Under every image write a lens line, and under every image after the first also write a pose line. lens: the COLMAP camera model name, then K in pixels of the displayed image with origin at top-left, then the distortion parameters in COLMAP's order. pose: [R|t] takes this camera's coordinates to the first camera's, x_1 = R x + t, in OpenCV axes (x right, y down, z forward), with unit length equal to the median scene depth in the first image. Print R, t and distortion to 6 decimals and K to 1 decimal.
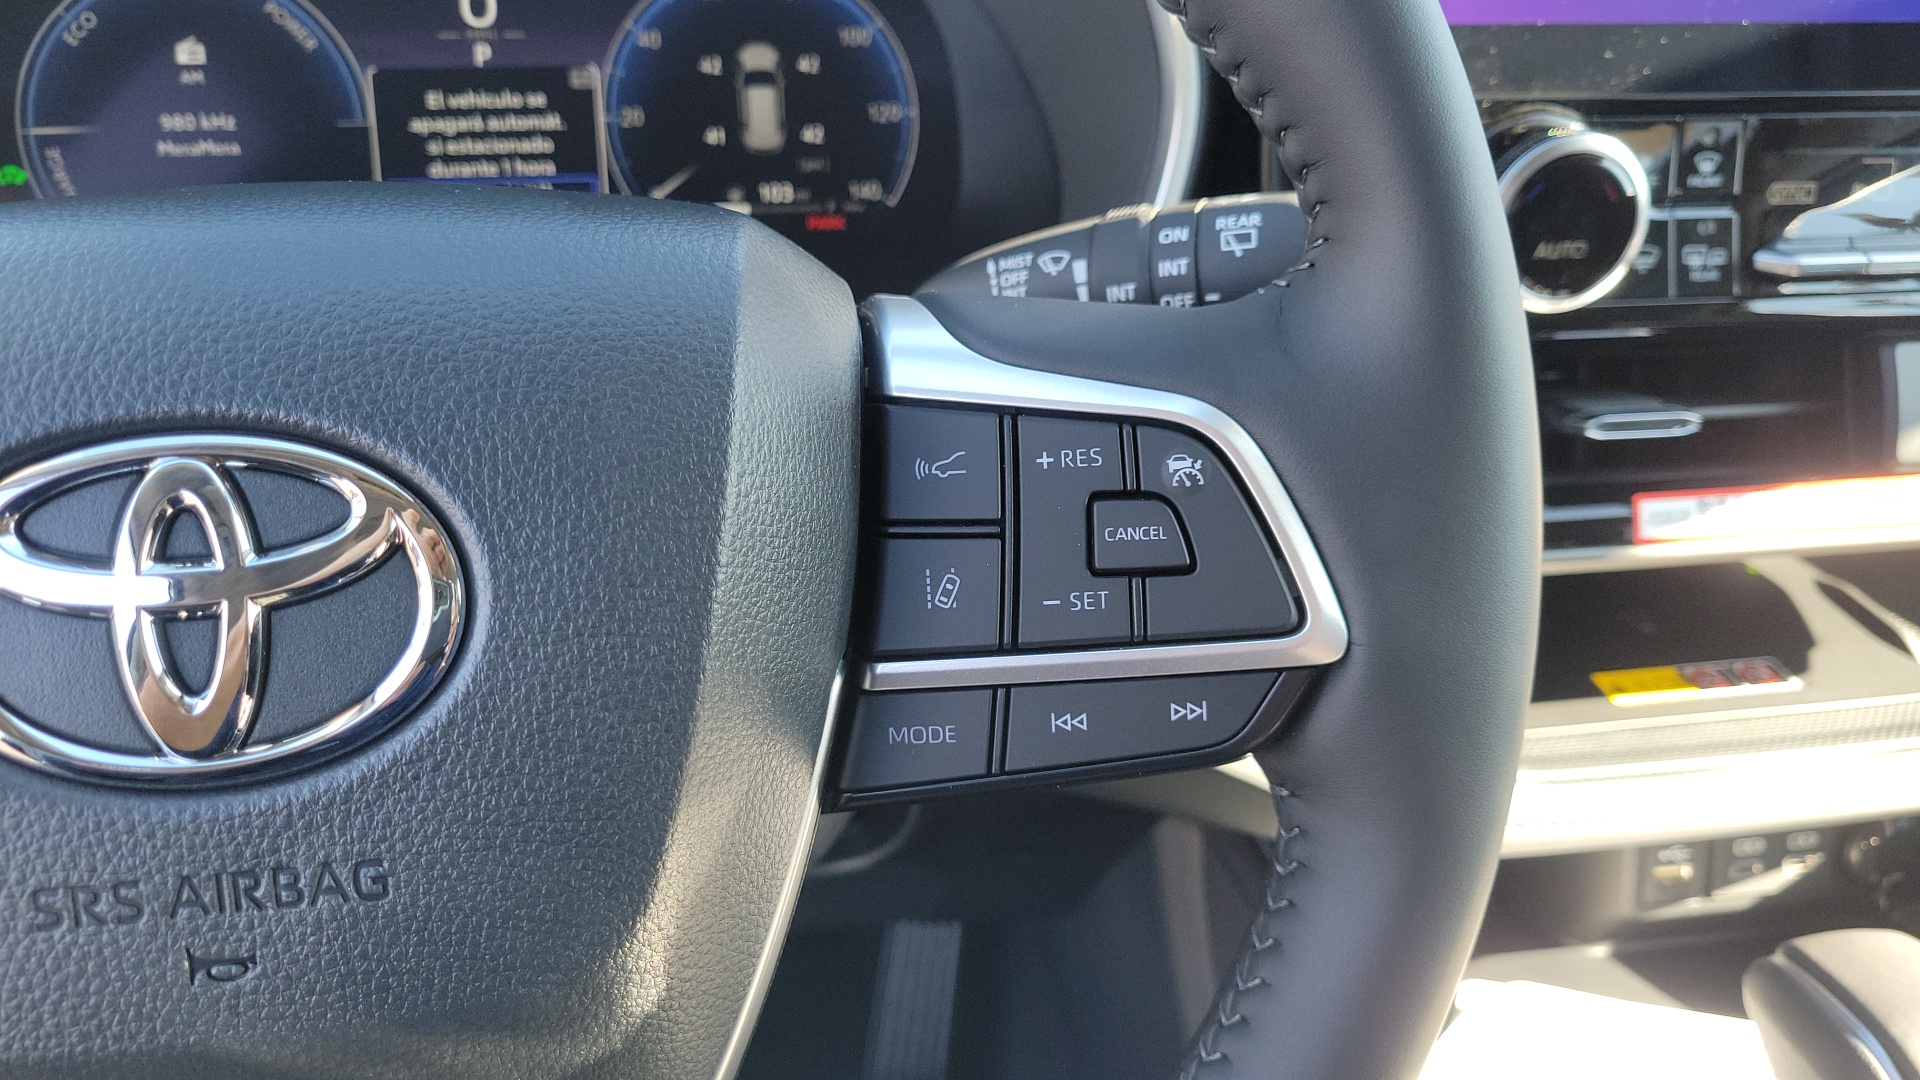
lens RADIAL K [[1477.0, 0, 967.9], [0, 1477.0, 547.5], [0, 0, 1]] dist [0.018888, -0.019079]
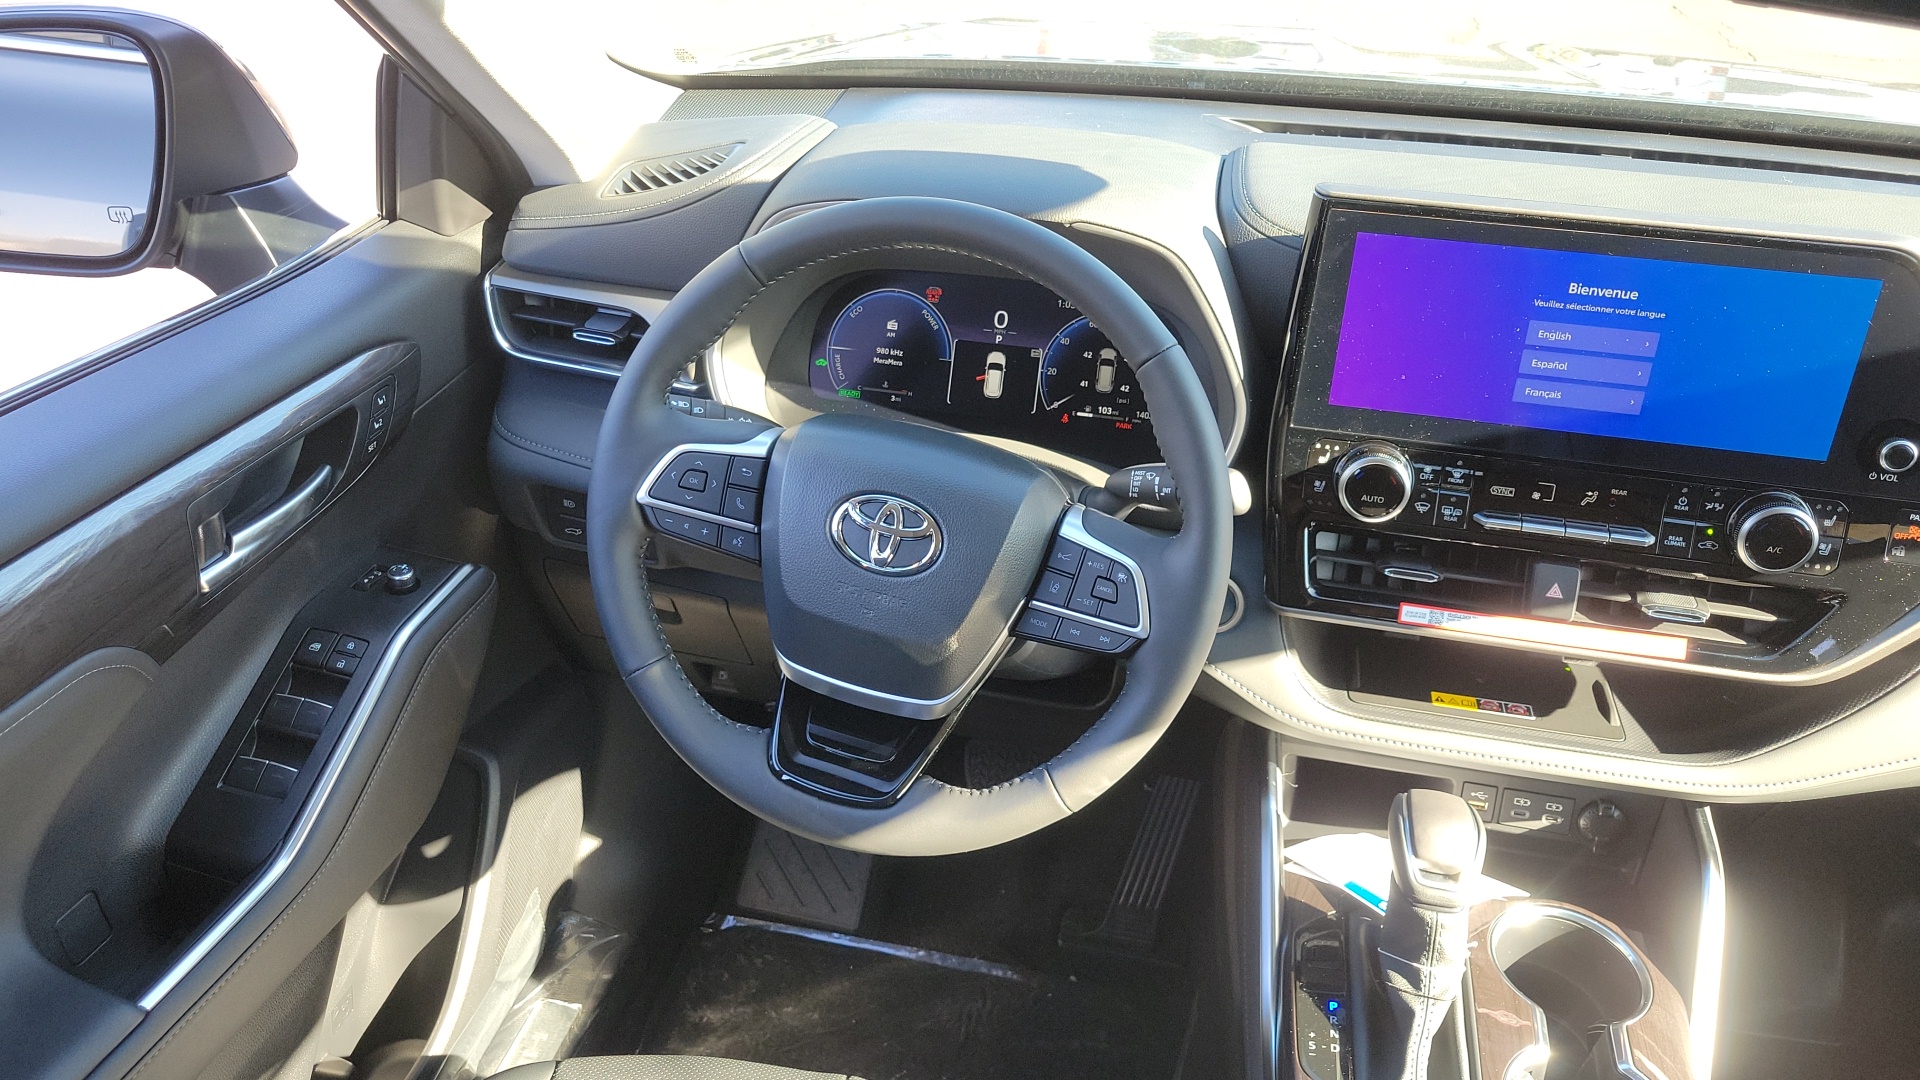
lens RADIAL K [[1477.0, 0, 956.2], [0, 1477.0, 530.3], [0, 0, 1]] dist [0.018888, -0.019079]
pose [[0.924517, 0.186827, -0.332211, 0.490595], [-0.198725, 0.980054, -0.001878, -0.001528], [0.325233, 0.067754, 0.943203, -1.341192]]
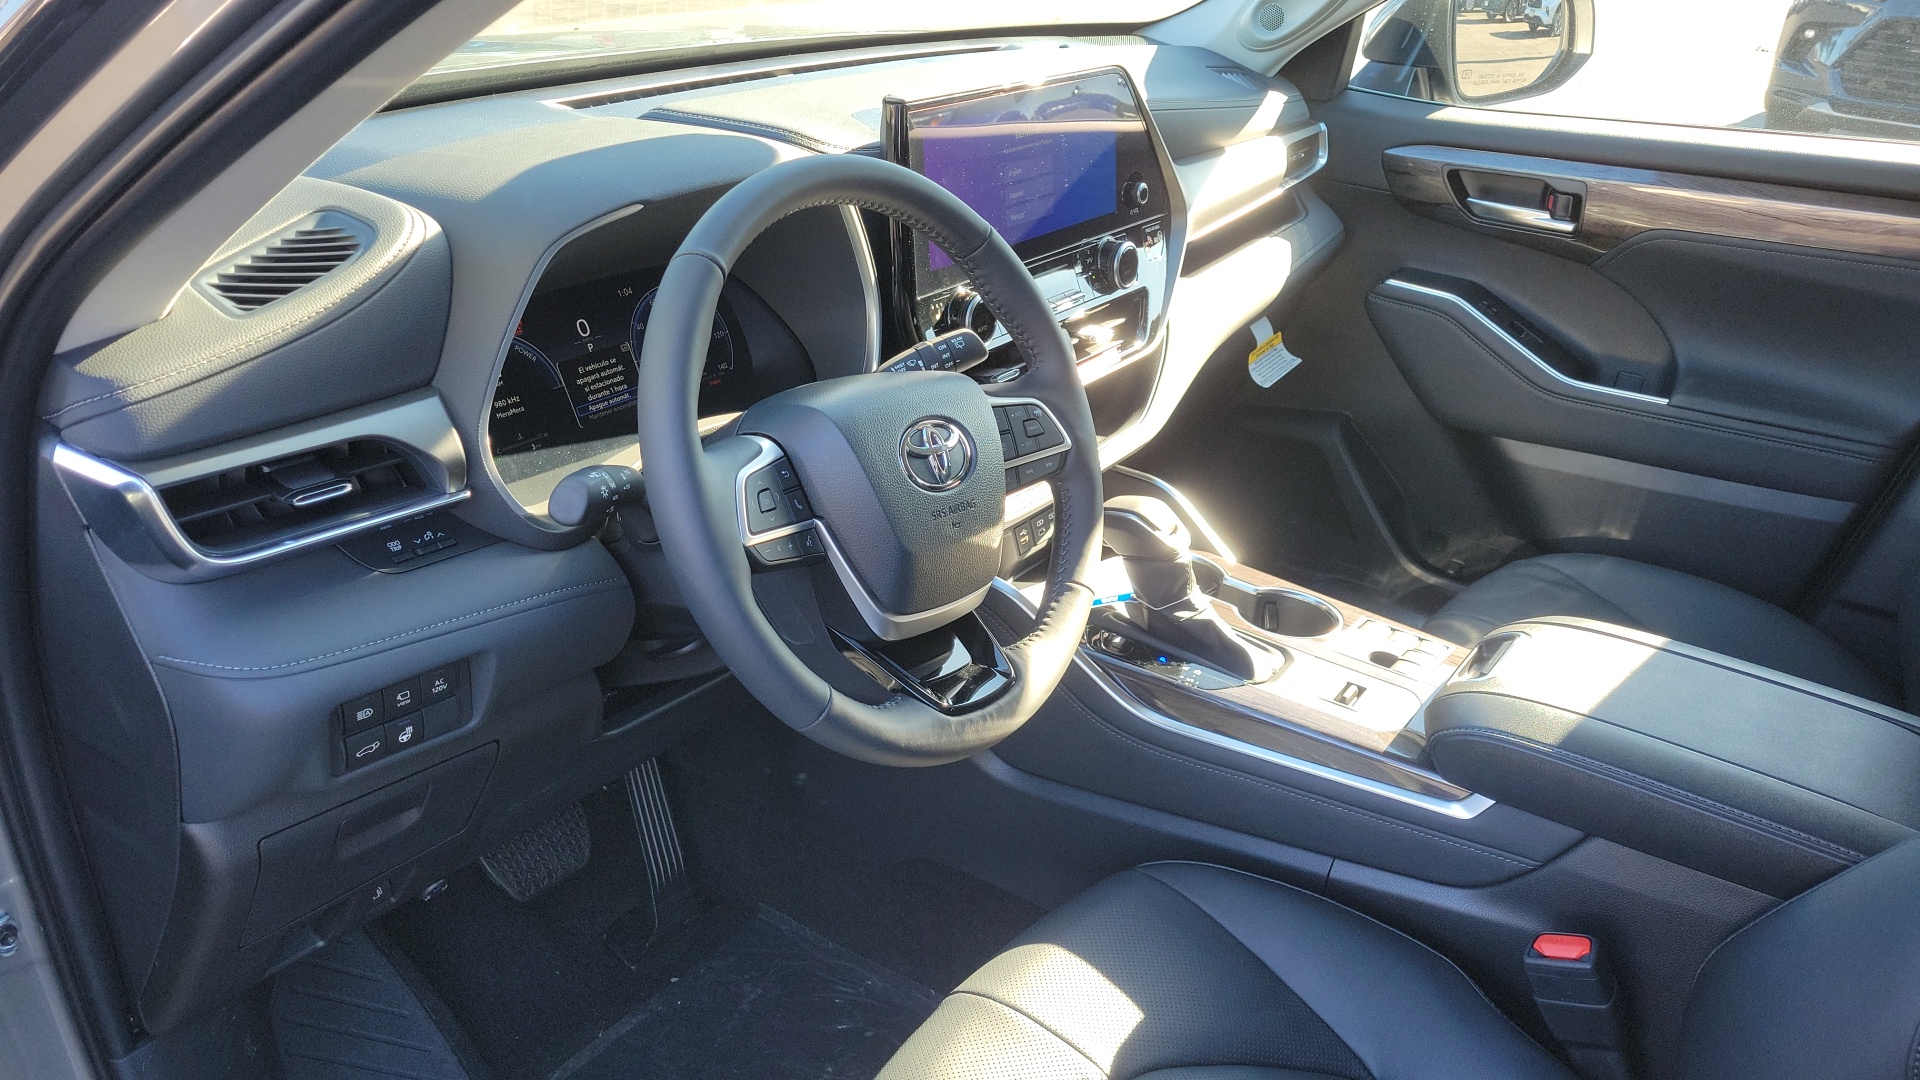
lens RADIAL K [[1477.0, 0, 961.2], [0, 1477.0, 546.8], [0, 0, 1]] dist [0.018888, -0.019079]
pose [[0.716255, -0.305719, 0.627308, -1.512424], [0.340606, 0.937736, 0.068106, 0.010159], [-0.609070, 0.164884, 0.775788, -1.177195]]
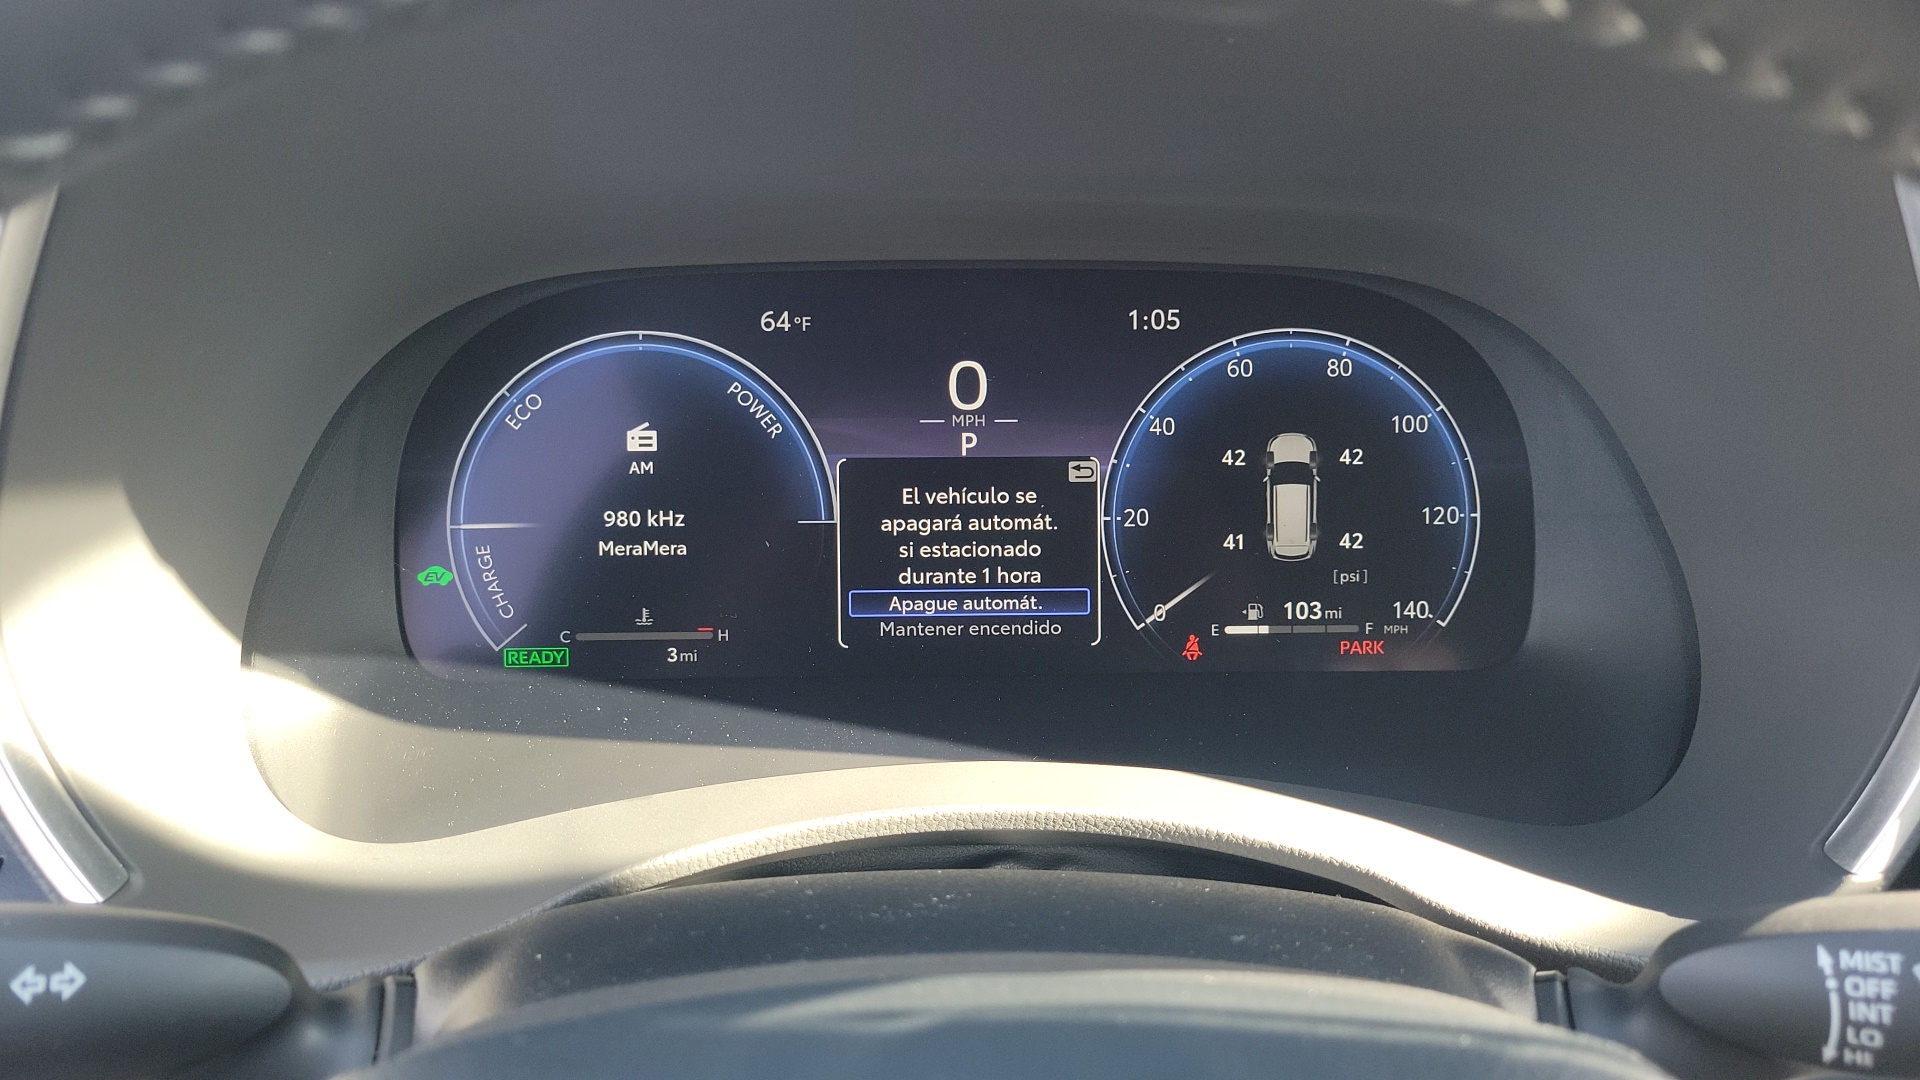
lens RADIAL K [[1477.0, 0, 980.2], [0, 1477.0, 544.9], [0, 0, 1]] dist [0.018888, -0.019079]
pose [[0.990089, 0.046104, -0.132659, -0.209246], [-0.054339, 0.996769, -0.059144, -0.228838], [0.129504, 0.065766, 0.989396, 0.176947]]
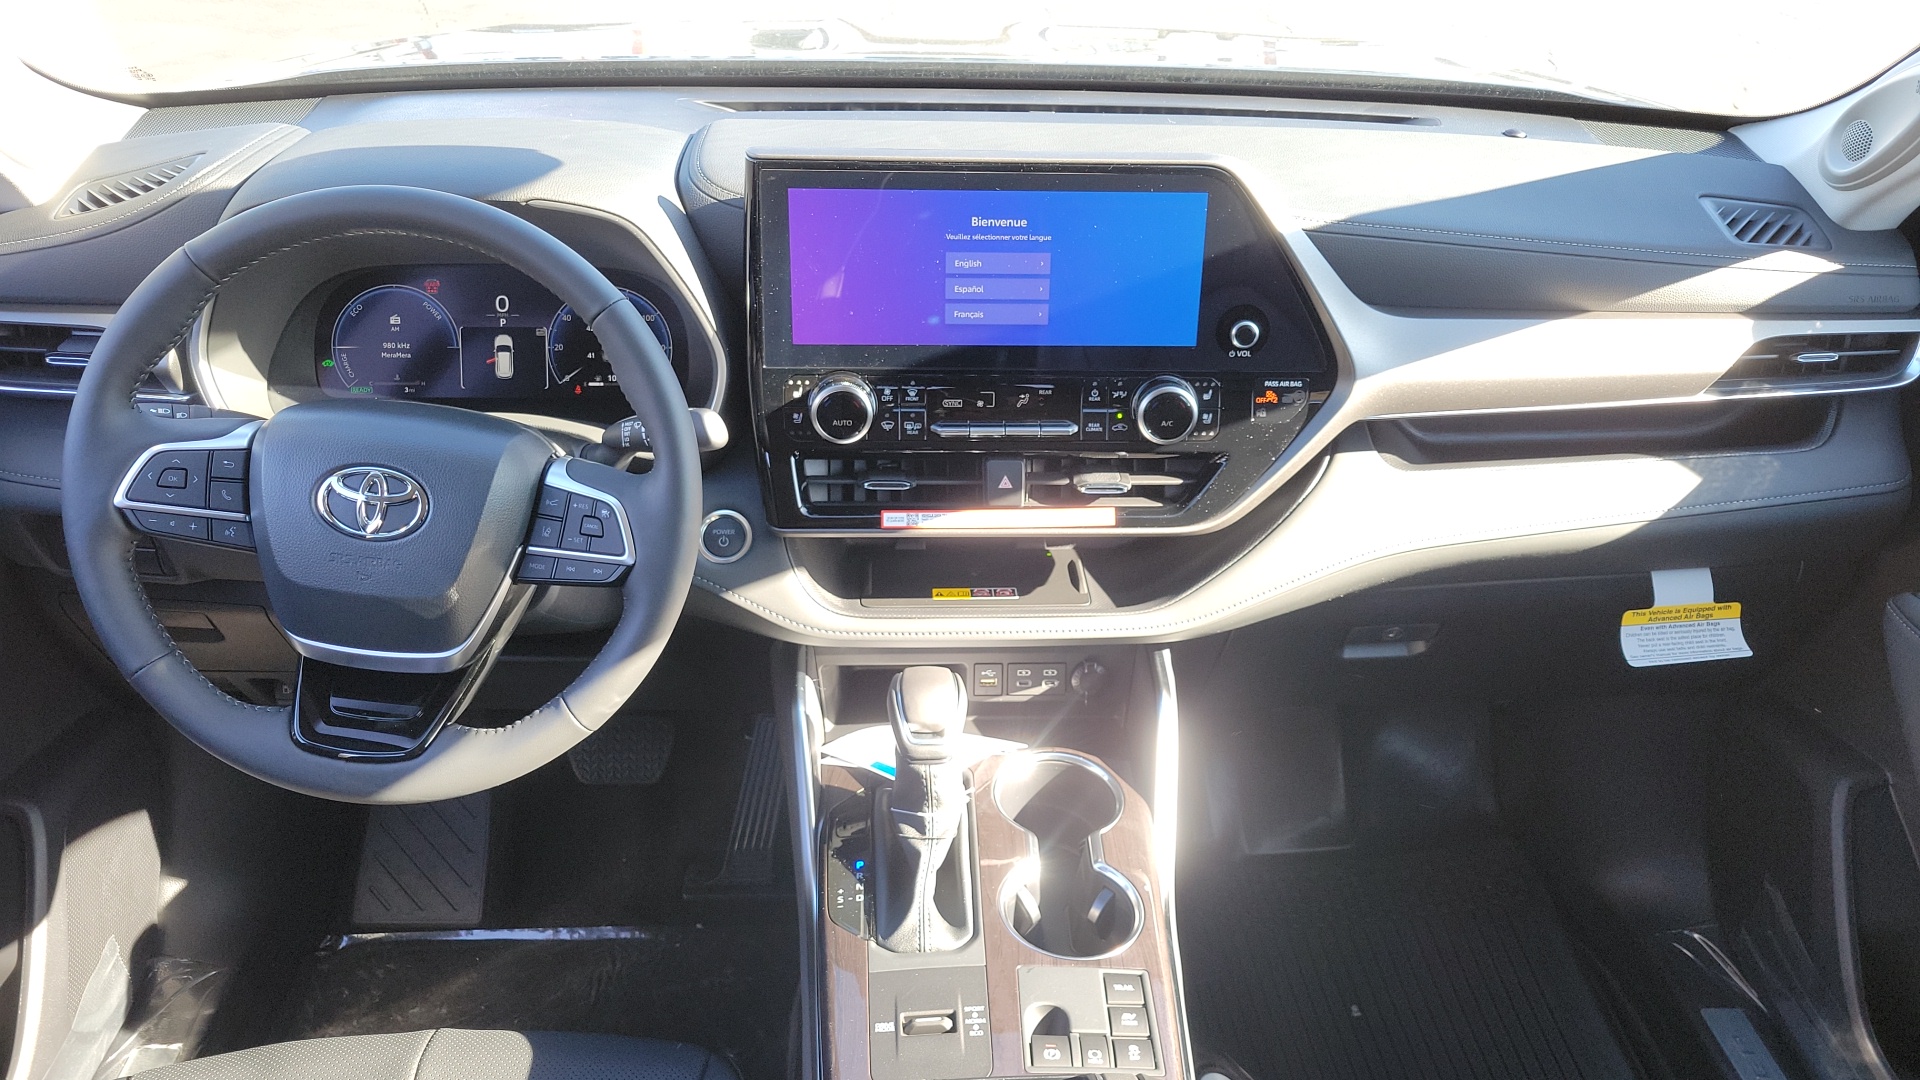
lens RADIAL K [[1477.0, 0, 1008.0], [0, 1477.0, 548.0], [0, 0, 1]] dist [0.018888, -0.019079]
pose [[0.993709, 0.054127, -0.098040, 0.842169], [-0.057050, 0.997999, -0.027263, 0.084567], [0.096368, 0.032685, 0.994809, -1.509280]]
